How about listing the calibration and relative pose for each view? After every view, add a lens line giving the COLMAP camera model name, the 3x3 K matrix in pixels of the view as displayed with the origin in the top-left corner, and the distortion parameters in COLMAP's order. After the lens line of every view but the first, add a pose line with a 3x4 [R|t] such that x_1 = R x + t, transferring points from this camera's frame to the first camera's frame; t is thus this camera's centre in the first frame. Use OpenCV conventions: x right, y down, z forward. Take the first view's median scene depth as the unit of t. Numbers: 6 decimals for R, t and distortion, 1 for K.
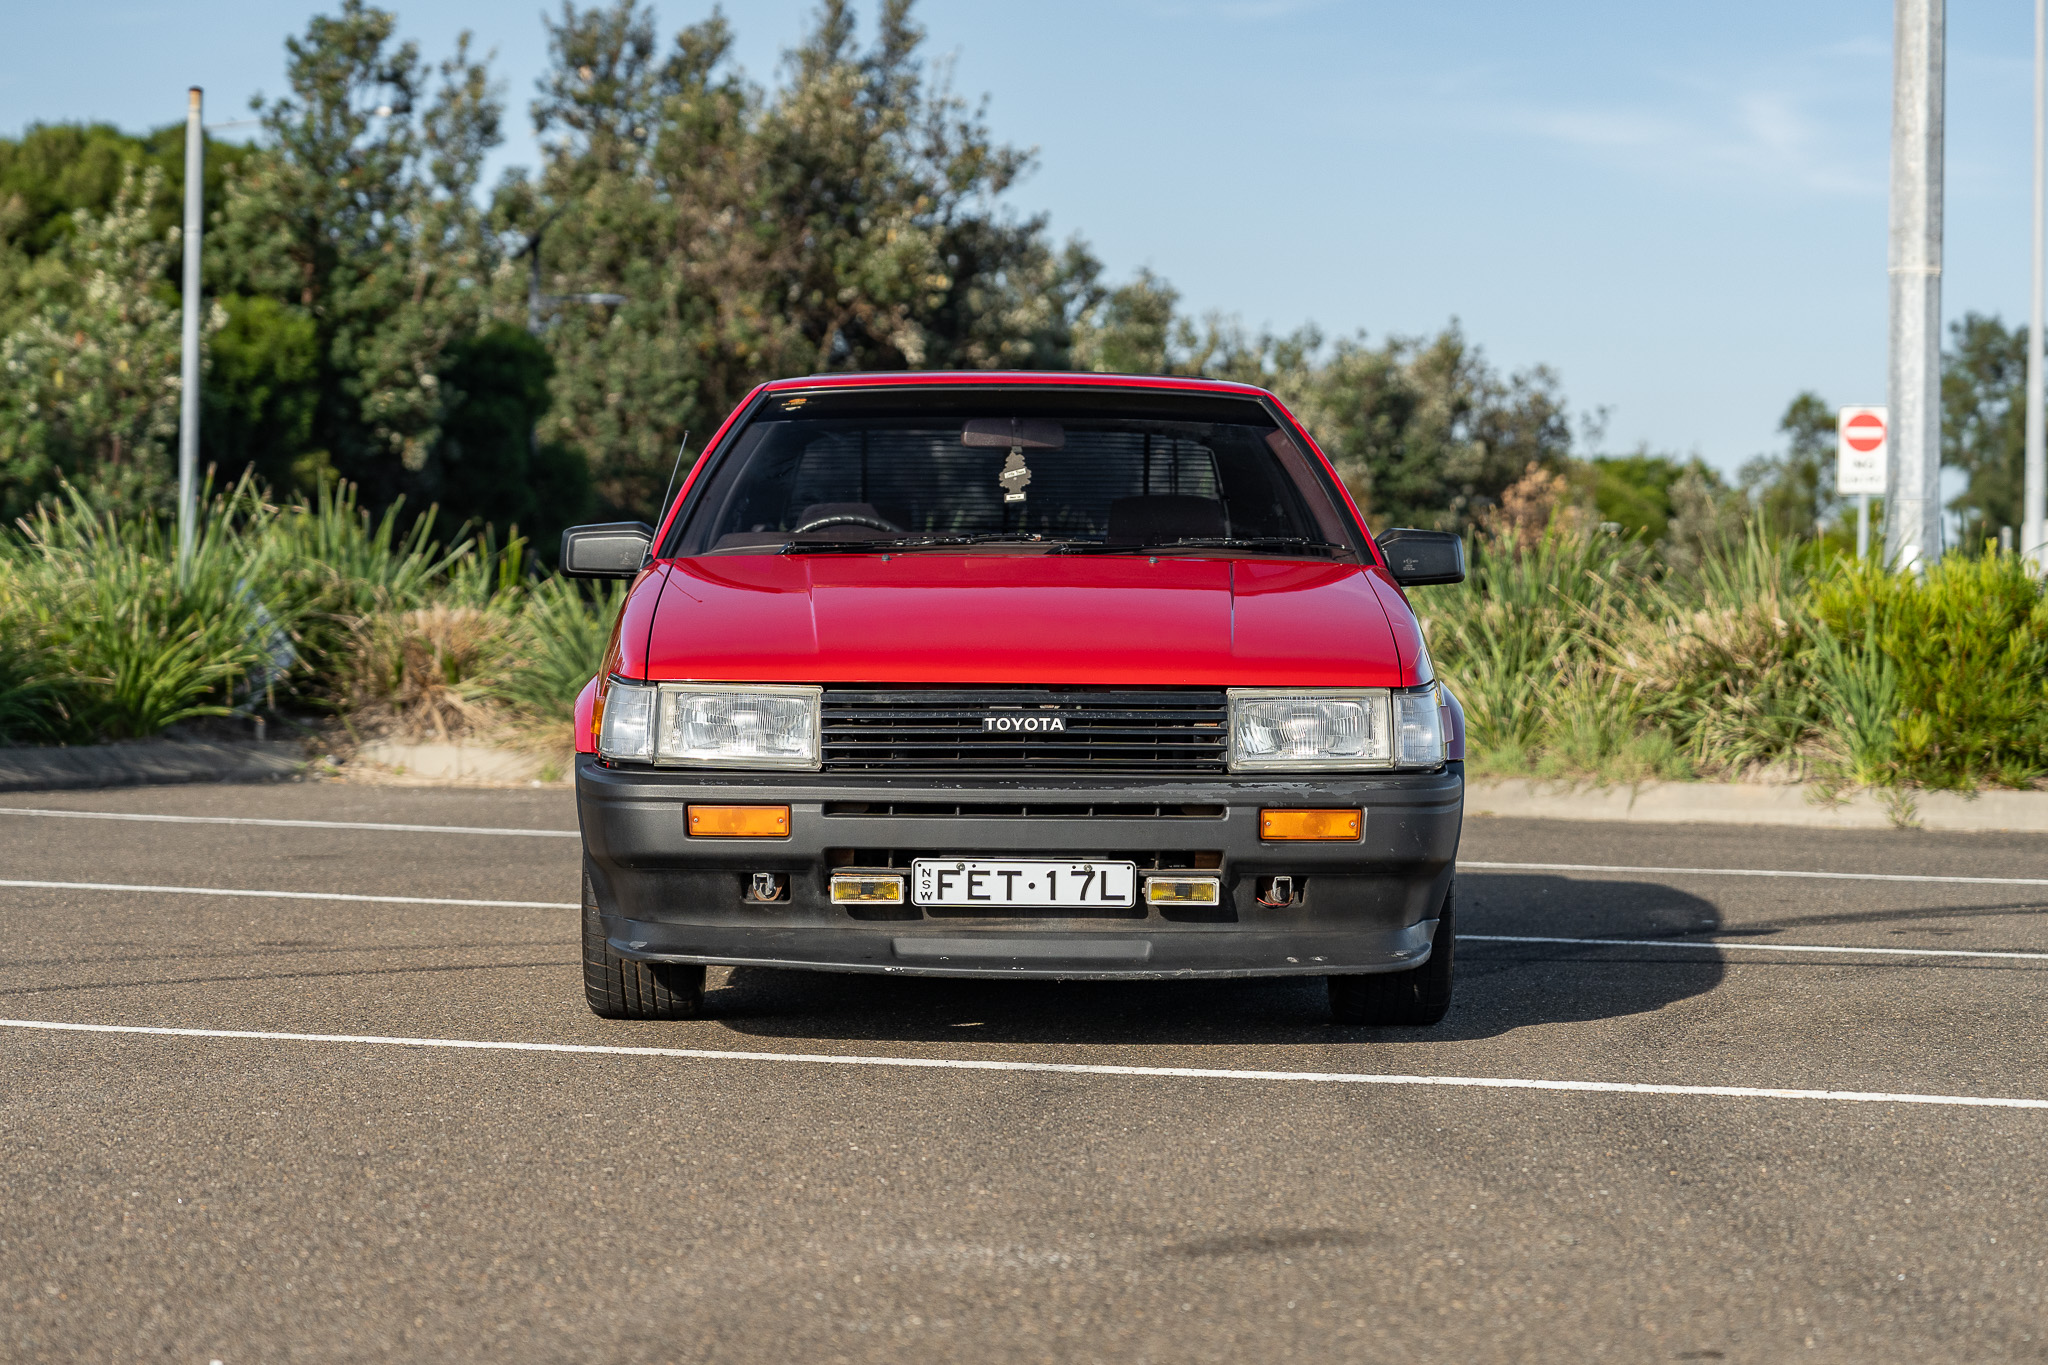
lens RADIAL K [[4179.4, 0, 1030.2], [0, 4179.4, 685.0], [0, 0, 1]] dist [-0.035747, 0.000000]
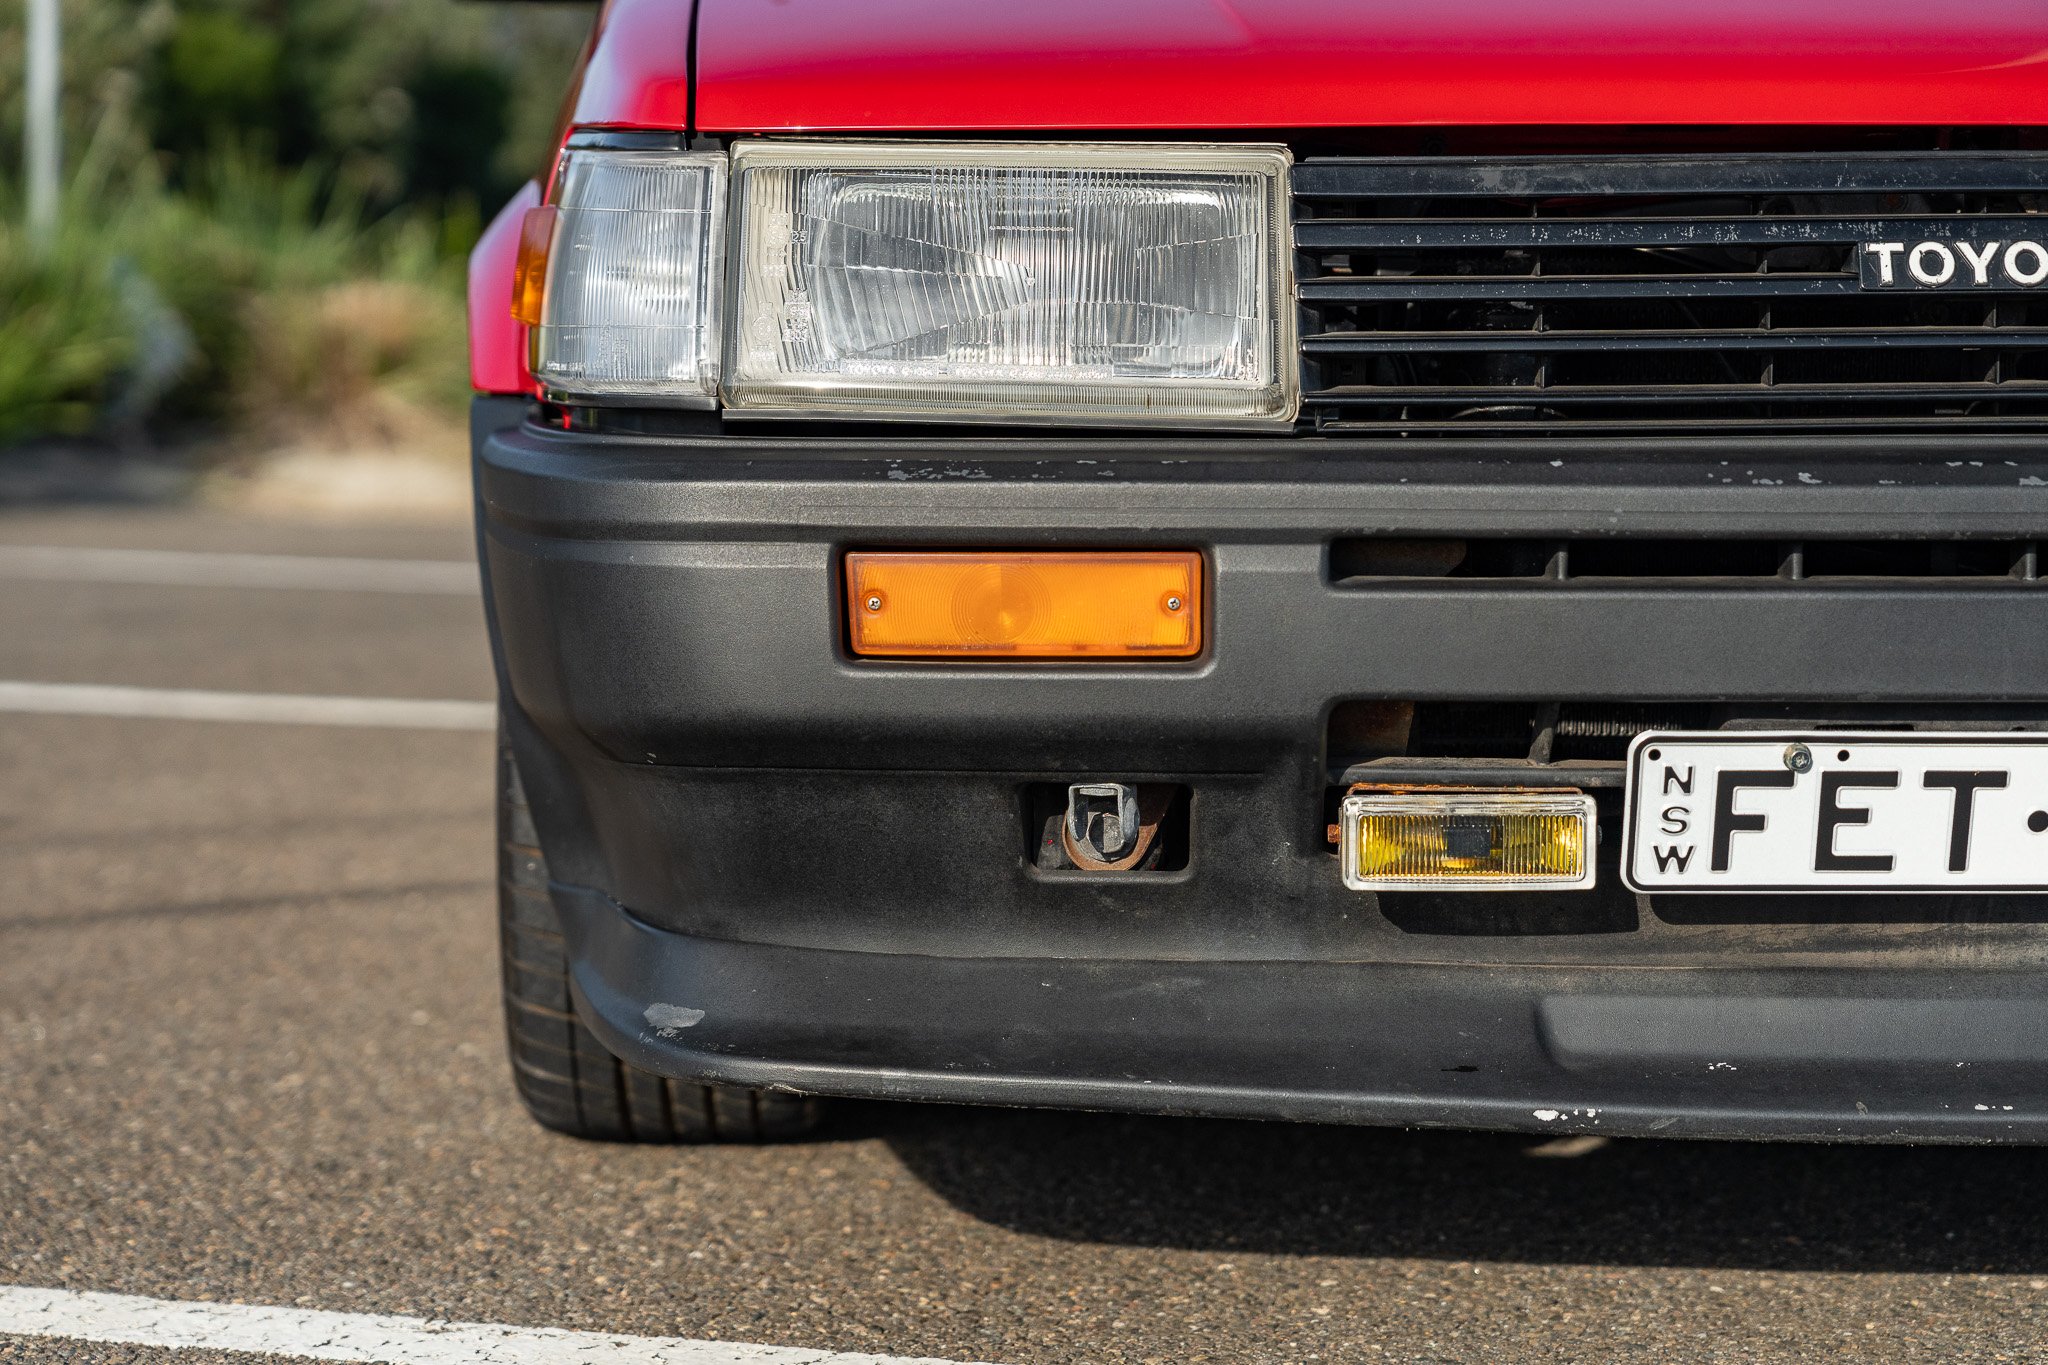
lens RADIAL K [[4179.4, 0, 1007.5], [0, 4179.4, 690.3], [0, 0, 1]] dist [-0.035747, 0.000000]
pose [[0.999972, -0.007412, 0.000876, -0.070836], [0.007336, 0.997703, 0.067346, 0.018924], [-0.001373, -0.067338, 0.997729, 0.709977]]
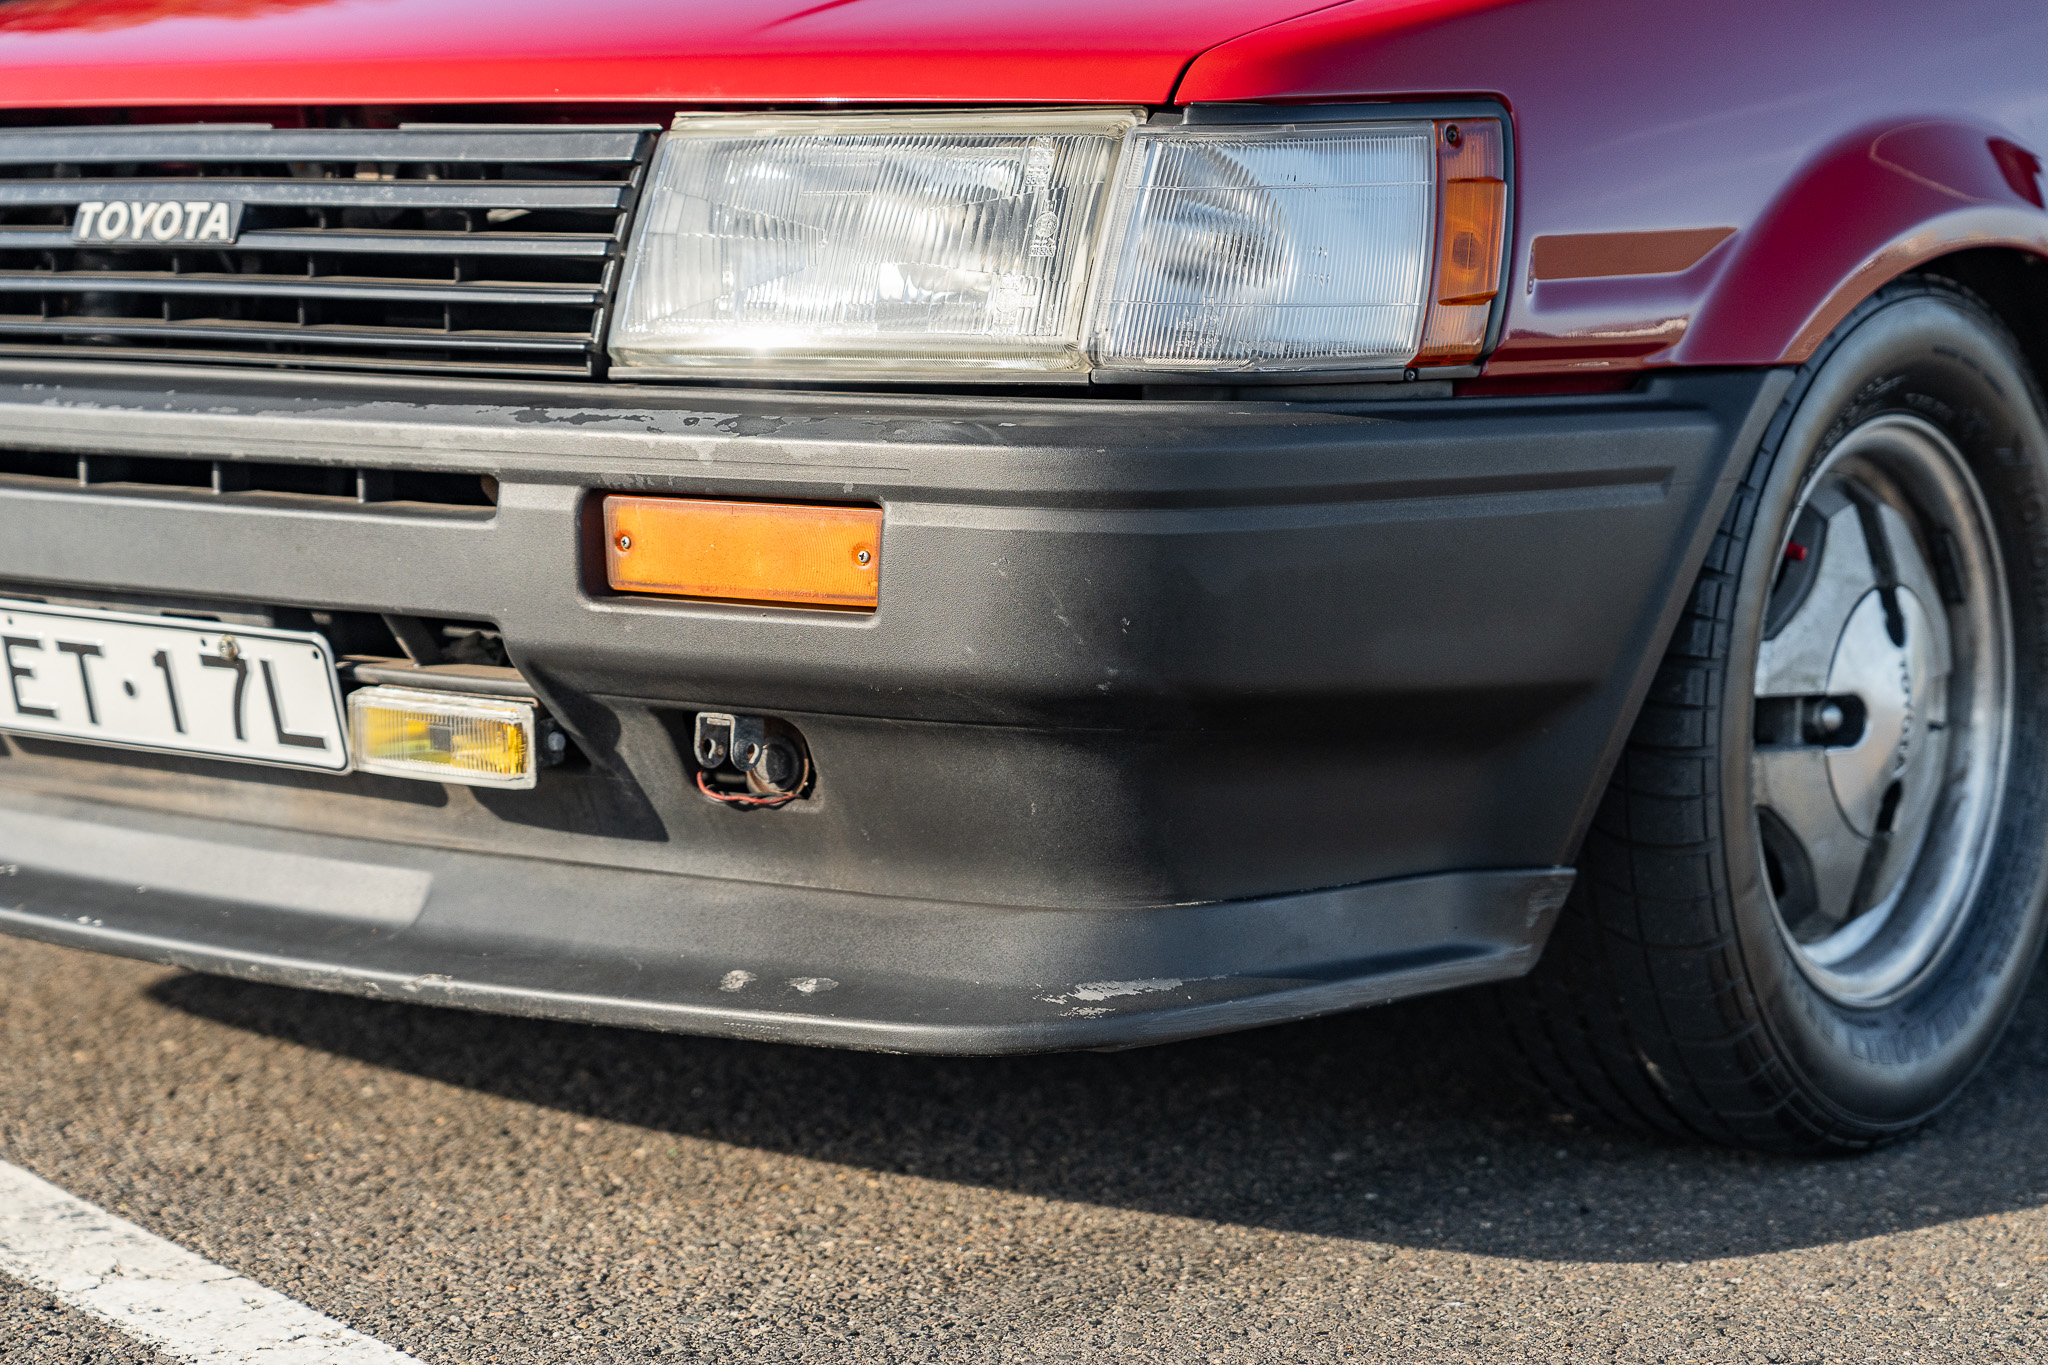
lens RADIAL K [[4179.4, 0, 985.4], [0, 4179.4, 759.6], [0, 0, 1]] dist [-0.035747, 0.000000]
pose [[0.798517, 0.078323, -0.596856, 0.263068], [-0.021527, 0.994581, 0.101715, 0.017082], [0.601588, -0.068372, 0.795875, 0.763708]]
